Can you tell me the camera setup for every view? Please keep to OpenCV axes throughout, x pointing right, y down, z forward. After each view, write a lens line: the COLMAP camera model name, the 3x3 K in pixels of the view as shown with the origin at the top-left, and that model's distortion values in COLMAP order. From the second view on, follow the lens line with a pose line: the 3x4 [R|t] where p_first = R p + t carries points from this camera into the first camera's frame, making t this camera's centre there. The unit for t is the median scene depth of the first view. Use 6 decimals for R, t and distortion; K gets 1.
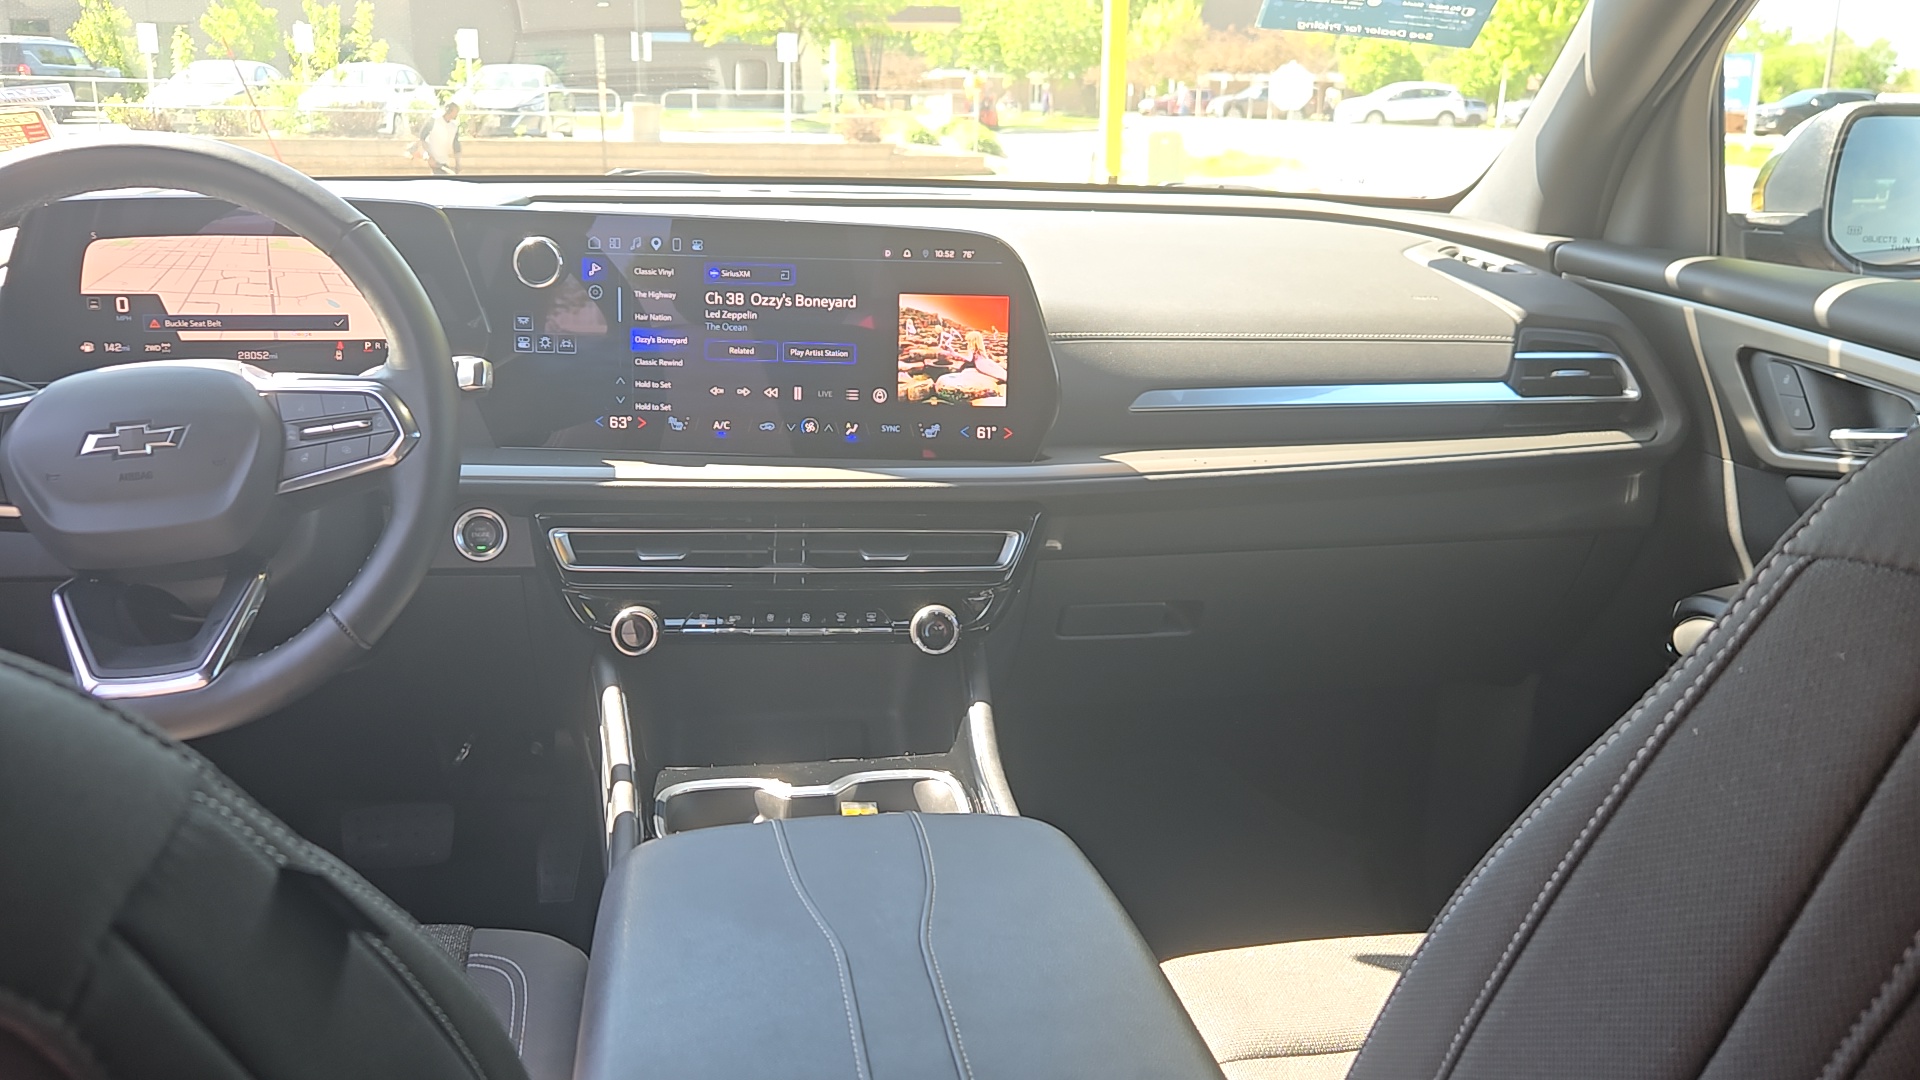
lens RADIAL K [[1598.6, 0, 981.4], [0, 1598.6, 557.5], [0, 0, 1]] dist [0.001258, -0.000518]
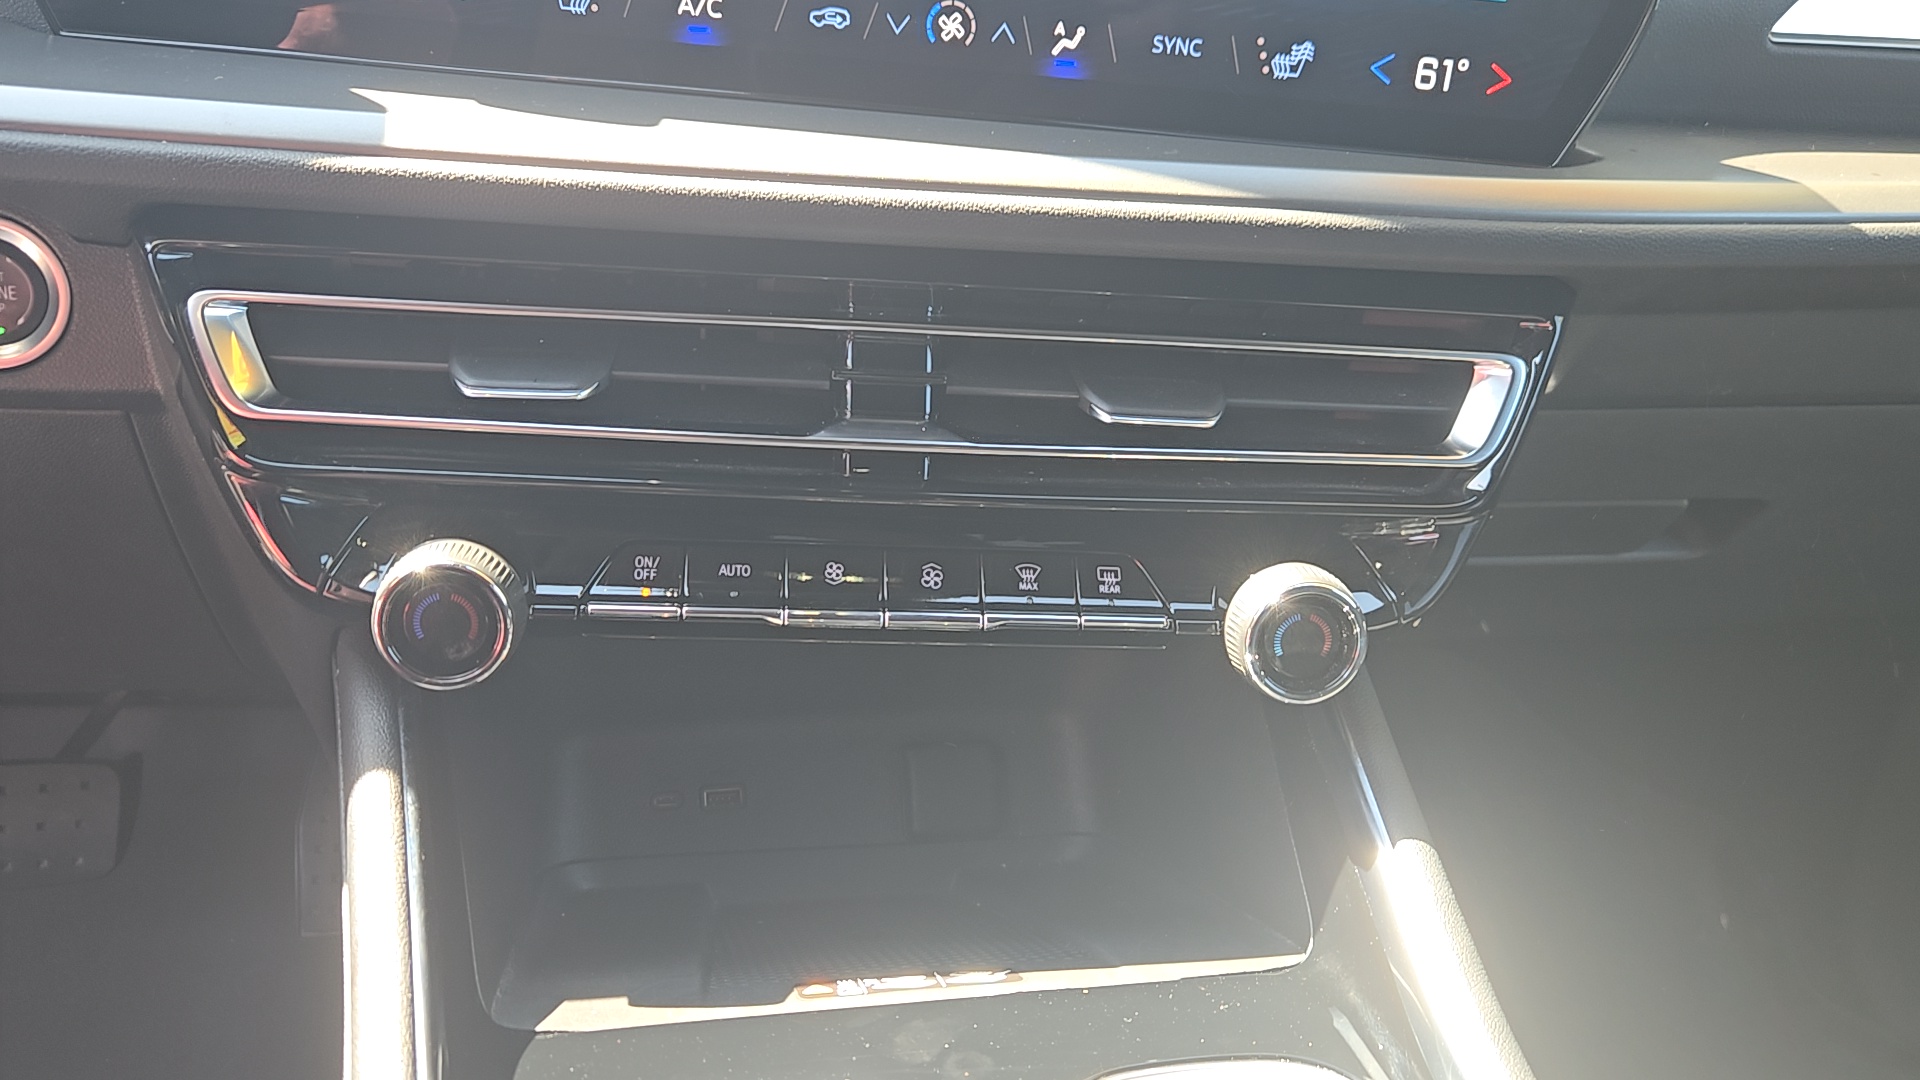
lens RADIAL K [[1598.6, 0, 956.0], [0, 1598.6, 531.0], [0, 0, 1]] dist [0.001258, -0.000518]
pose [[0.997342, 0.045601, 0.056836, -0.124146], [-0.056024, 0.978617, 0.197914, -0.043318], [-0.046595, -0.200572, 0.978570, 0.643136]]
